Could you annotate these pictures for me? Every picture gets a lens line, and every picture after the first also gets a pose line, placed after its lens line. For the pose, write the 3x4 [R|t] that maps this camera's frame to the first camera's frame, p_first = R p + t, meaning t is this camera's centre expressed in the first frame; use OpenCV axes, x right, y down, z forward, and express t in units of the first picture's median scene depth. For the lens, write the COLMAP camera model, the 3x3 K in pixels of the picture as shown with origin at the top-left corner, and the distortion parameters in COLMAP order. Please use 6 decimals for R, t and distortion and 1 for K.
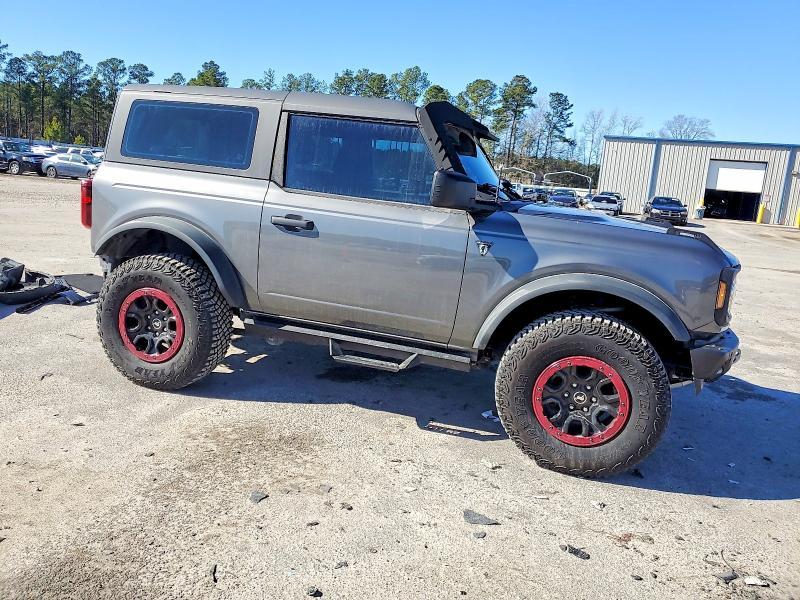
lens RADIAL K [[626.1, 0, 401.6], [0, 626.1, 287.9], [0, 0, 1]] dist [0.079422, -0.094488]
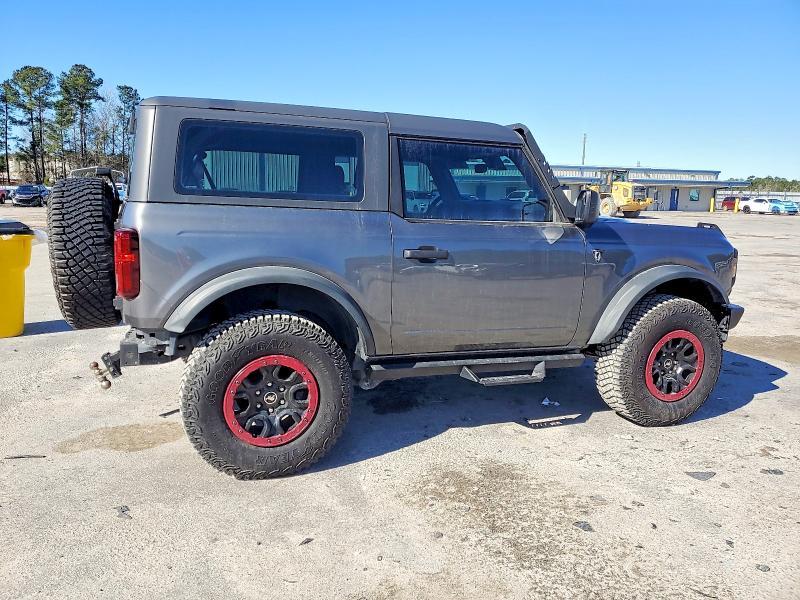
lens RADIAL K [[620.6, 0, 400.0], [0, 620.6, 300.0], [0, 0, 1]] dist [0.036214, -0.007698]
pose [[0.793376, -0.166047, 0.585647, -0.668195], [0.149456, 0.985764, 0.077023, -0.099164], [-0.590099, 0.026421, 0.806898, 0.244127]]
